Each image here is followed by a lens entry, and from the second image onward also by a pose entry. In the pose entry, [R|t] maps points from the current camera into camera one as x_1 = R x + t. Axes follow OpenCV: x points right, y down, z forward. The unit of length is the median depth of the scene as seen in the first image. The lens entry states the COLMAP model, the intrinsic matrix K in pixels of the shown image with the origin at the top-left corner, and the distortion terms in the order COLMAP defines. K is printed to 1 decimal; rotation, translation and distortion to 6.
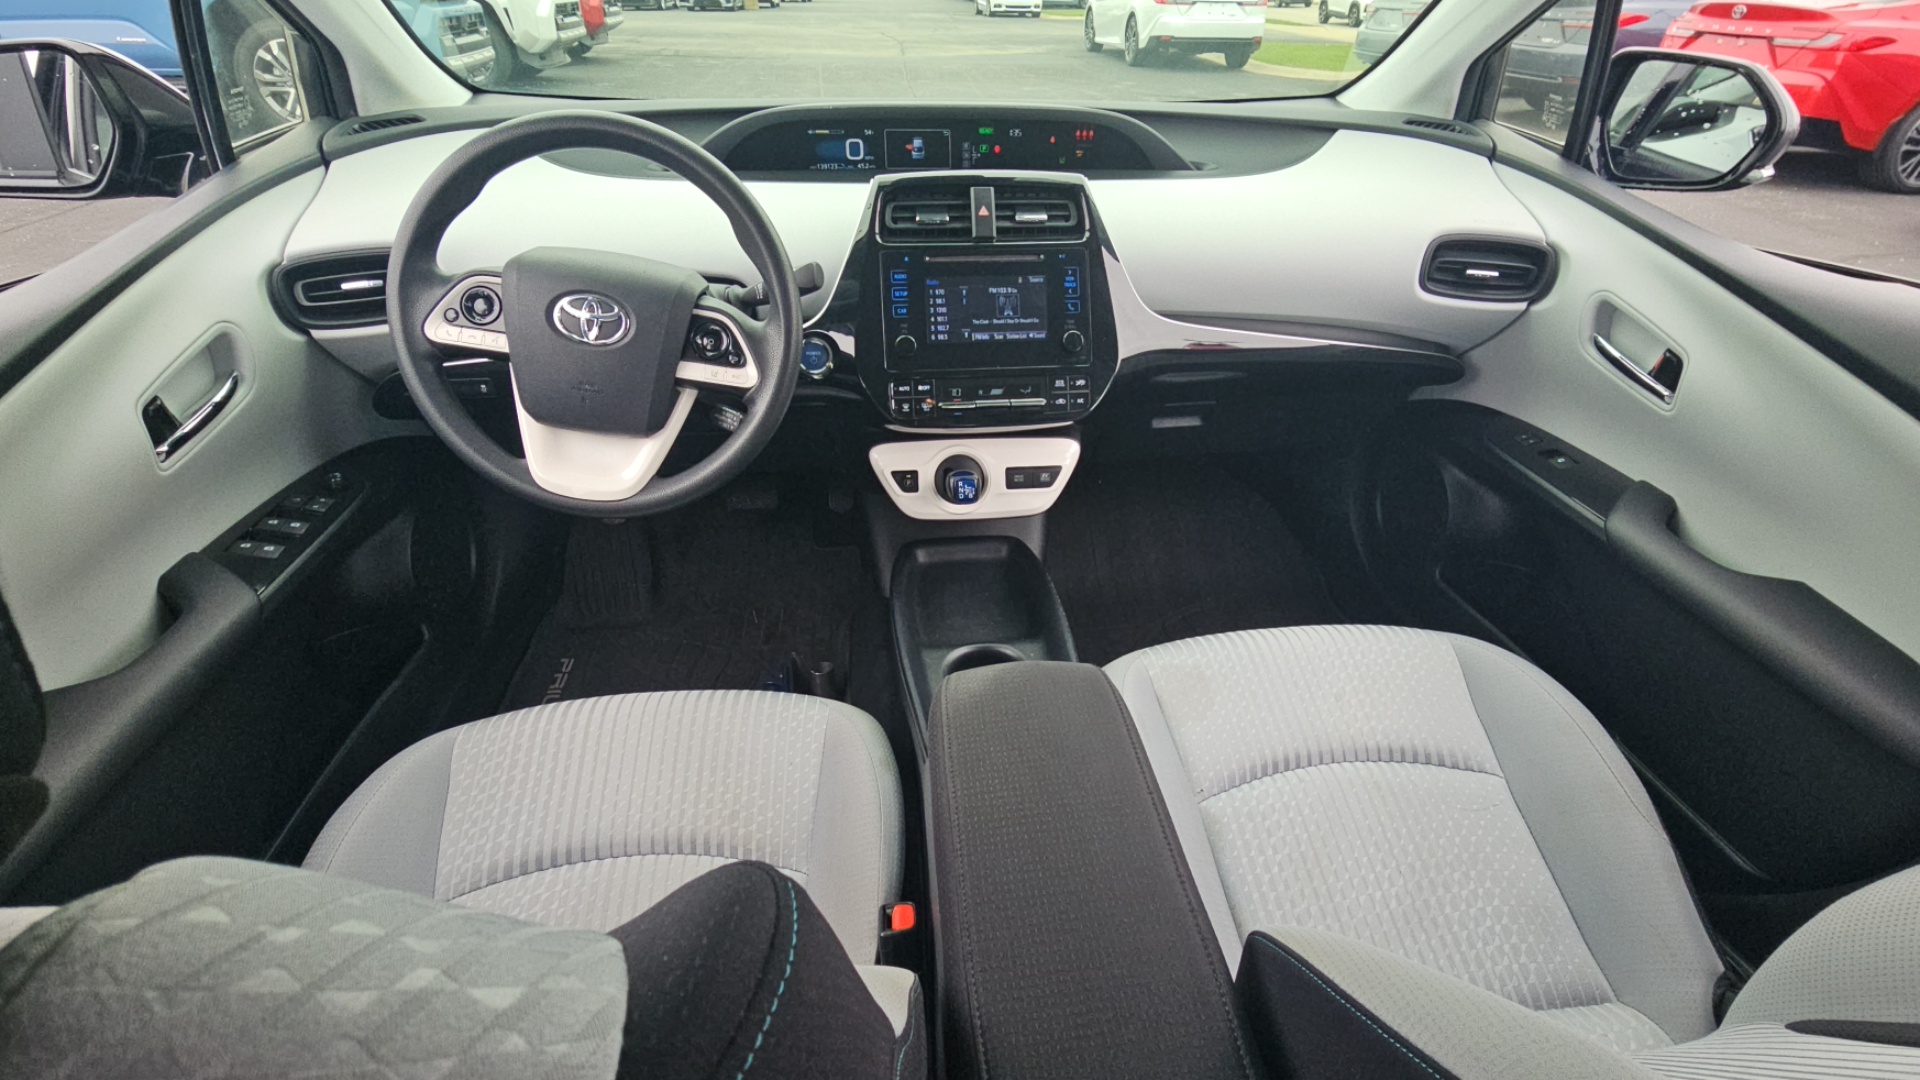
lens RADIAL K [[857.2, 0, 978.7], [0, 857.2, 539.4], [0, 0, 1]] dist [0.011578, -0.008352]
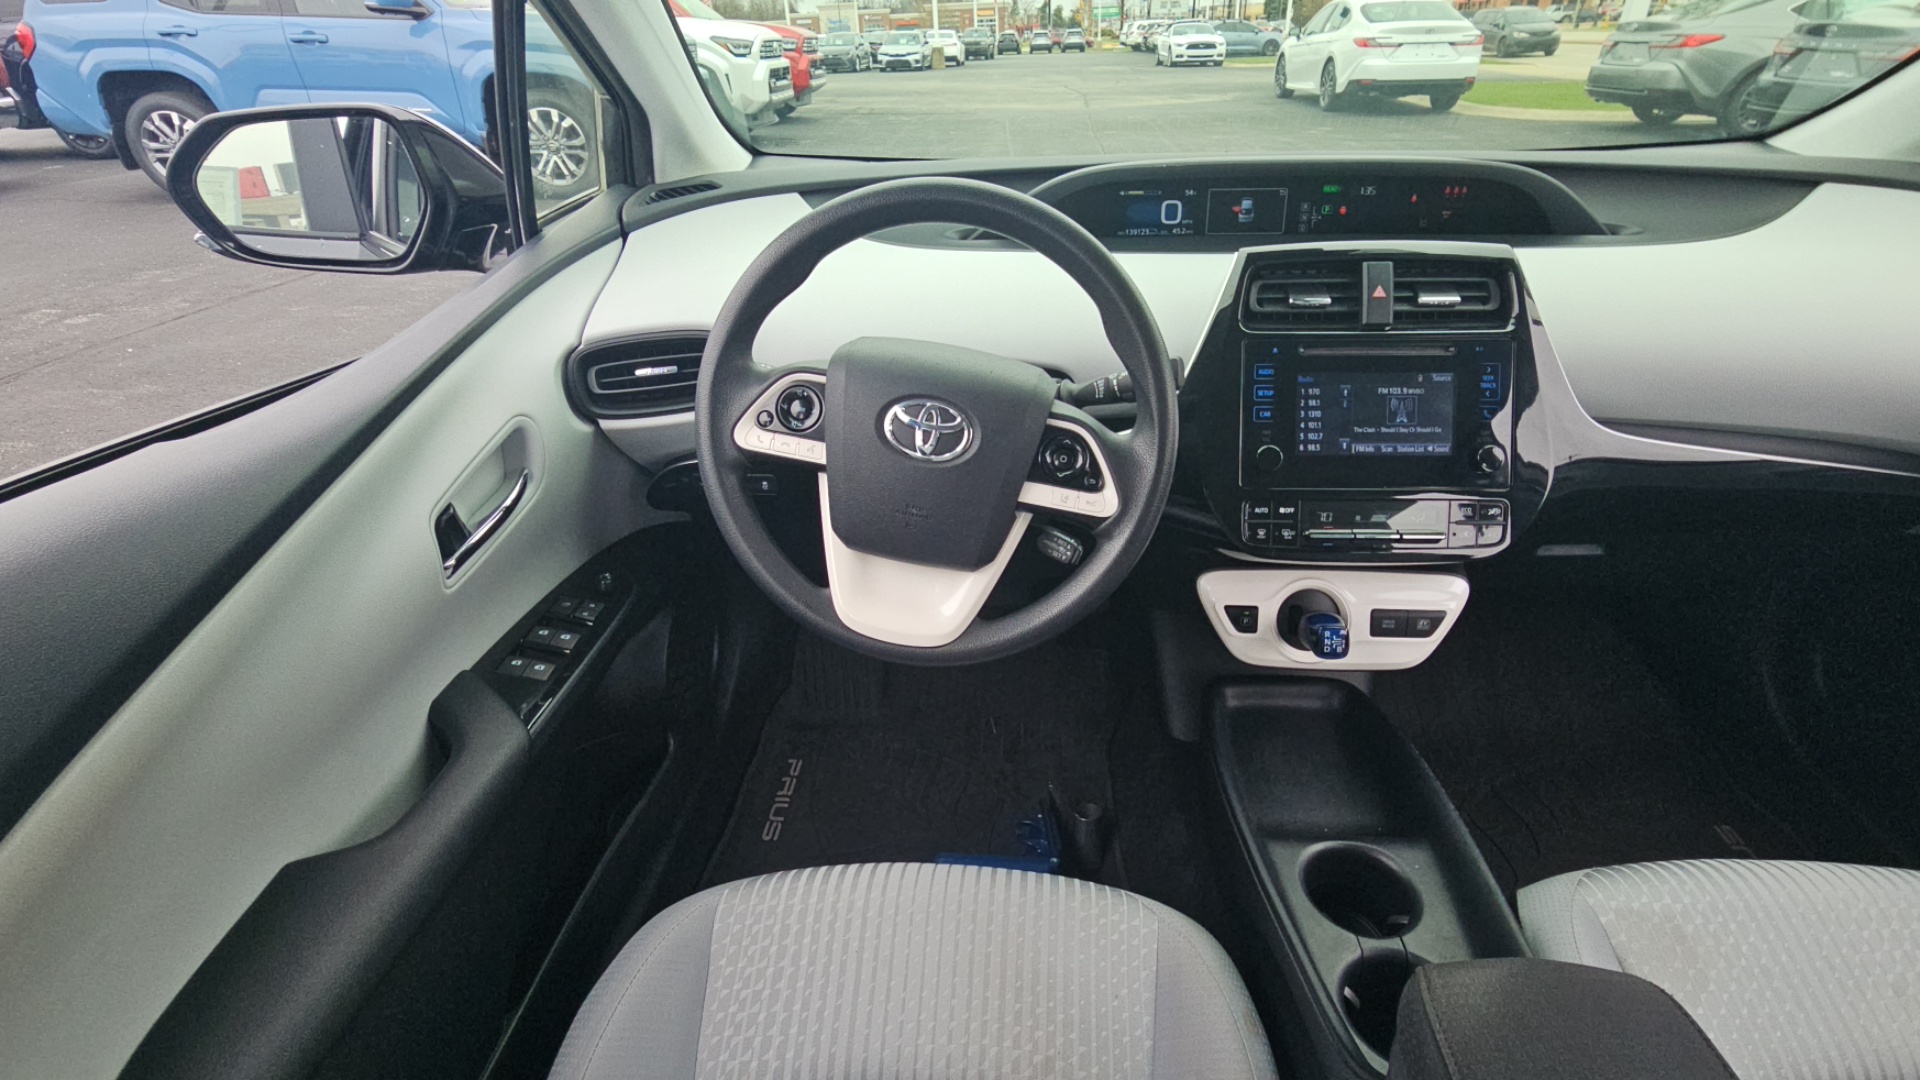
lens RADIAL K [[857.2, 0, 979.6], [0, 857.2, 539.4], [0, 0, 1]] dist [0.011578, -0.008352]
pose [[0.984267, 0.057989, -0.166900, -0.205054], [-0.065802, 0.996963, -0.041663, -0.096072], [0.163977, 0.051990, 0.985093, 0.169076]]
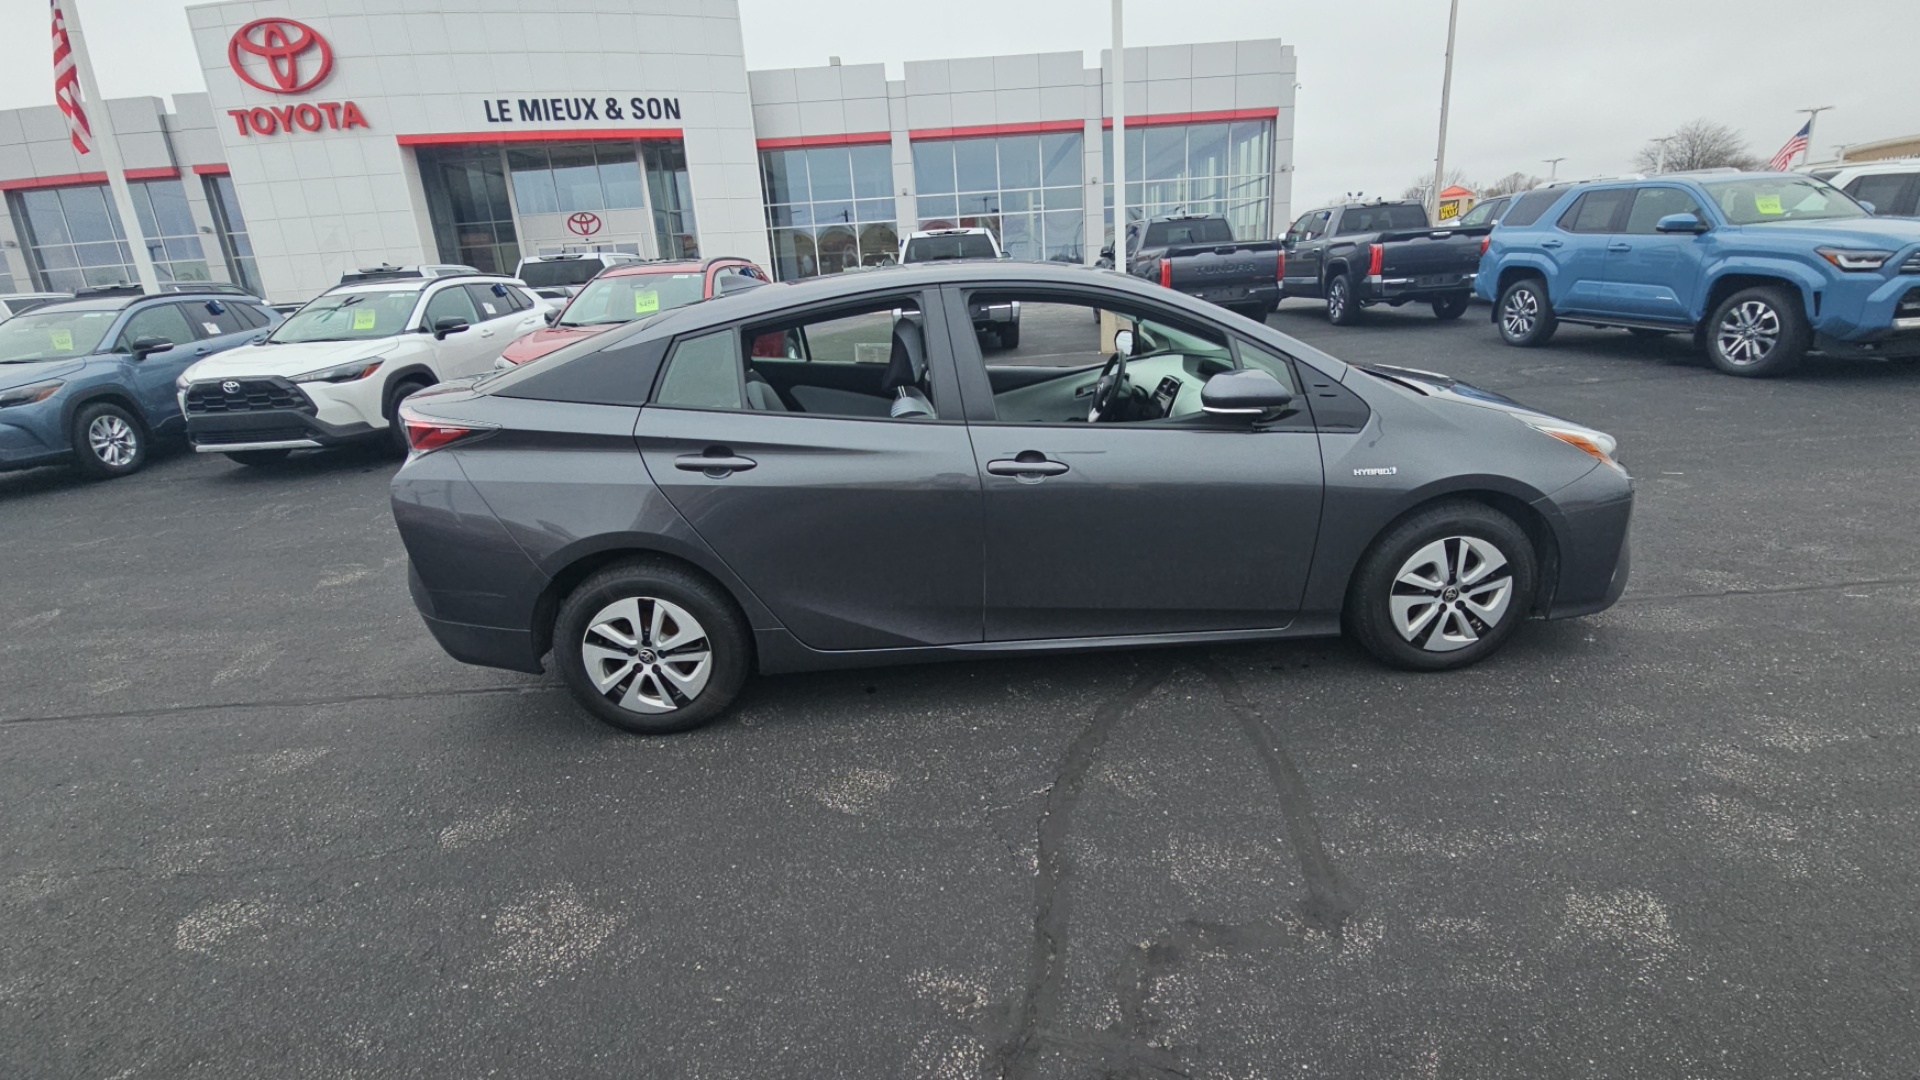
lens RADIAL K [[857.2, 0, 975.7], [0, 857.2, 547.9], [0, 0, 1]] dist [0.011578, -0.008352]
pose [[-0.074427, 0.303381, -0.949958, 3.663351], [-0.494249, 0.816147, 0.299370, -0.508357], [0.866128, 0.491797, 0.089203, 0.303704]]
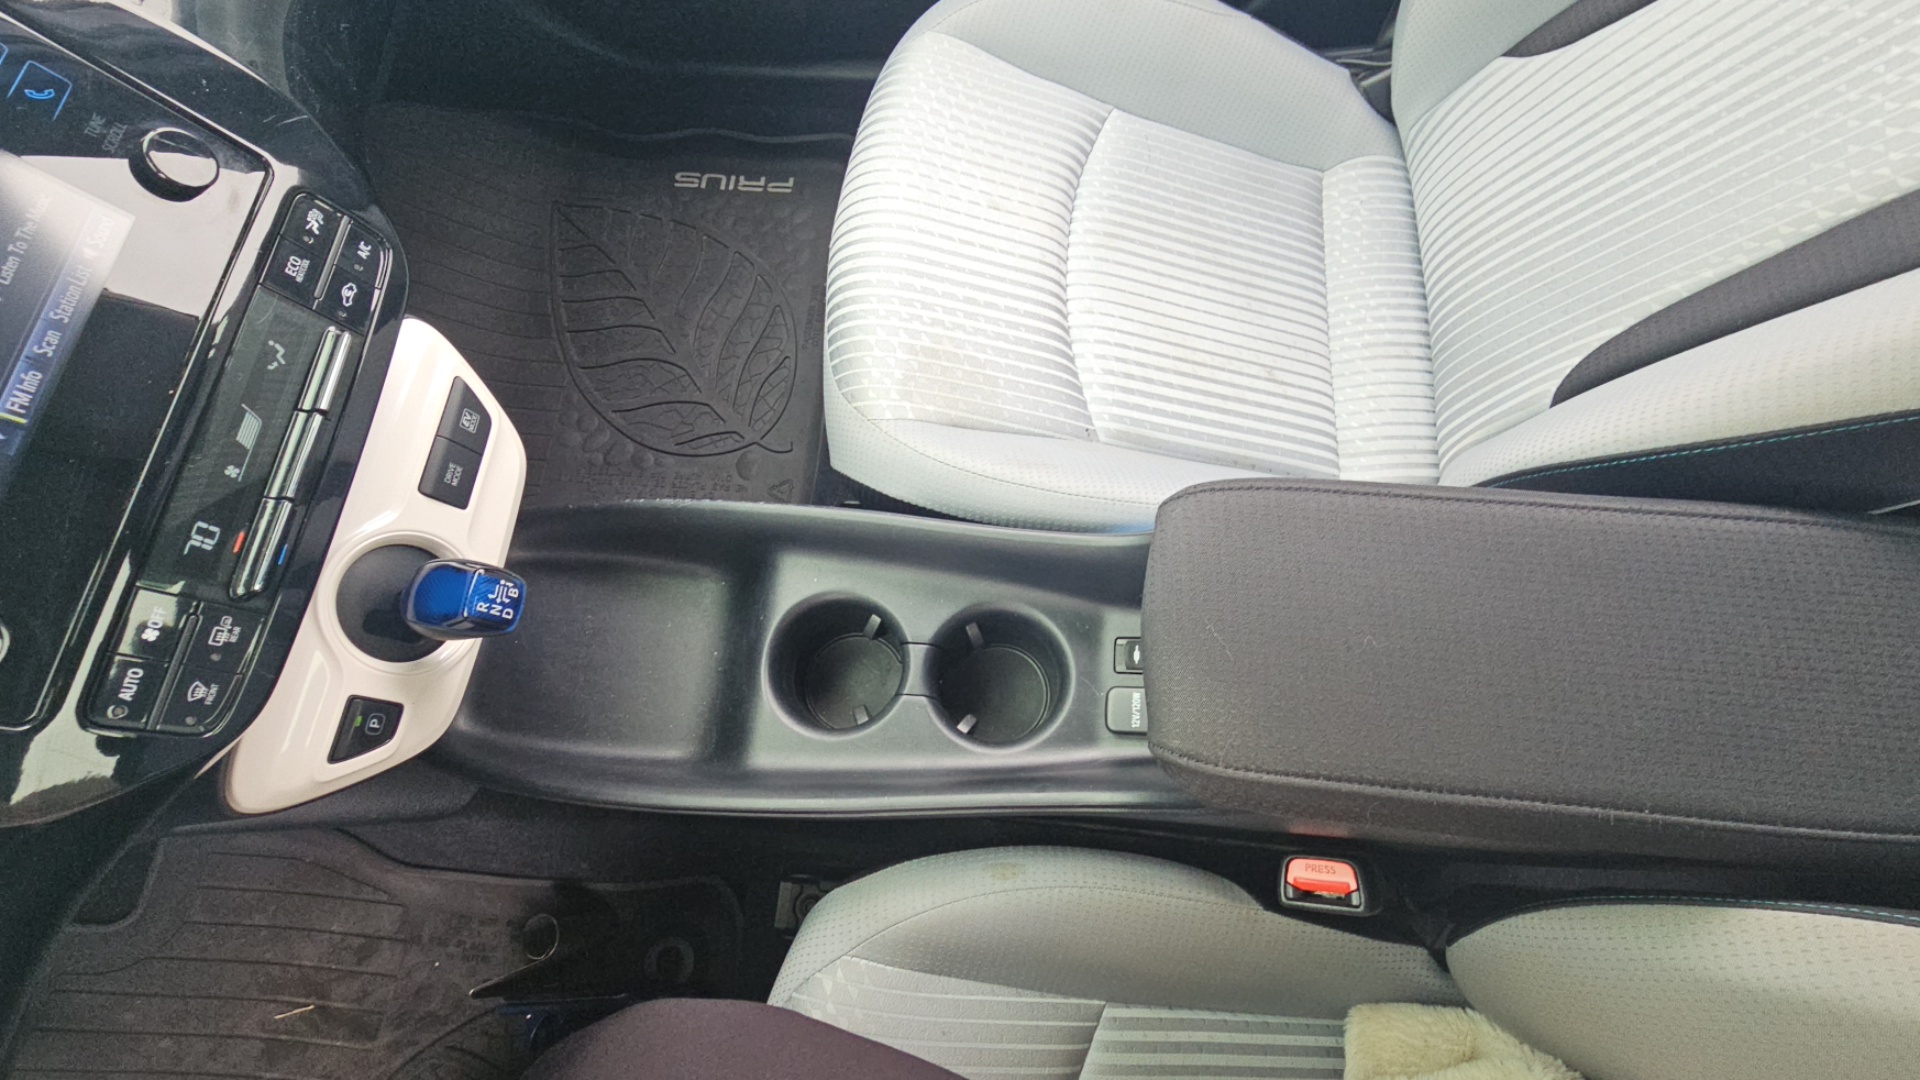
lens RADIAL K [[857.2, 0, 975.9], [0, 857.2, 544.3], [0, 0, 1]] dist [0.011578, -0.008352]
pose [[0.203678, -0.933358, 0.295565, -0.067254], [0.564181, 0.358622, 0.743700, -0.249585], [-0.800135, 0.015277, 0.599626, 0.543135]]
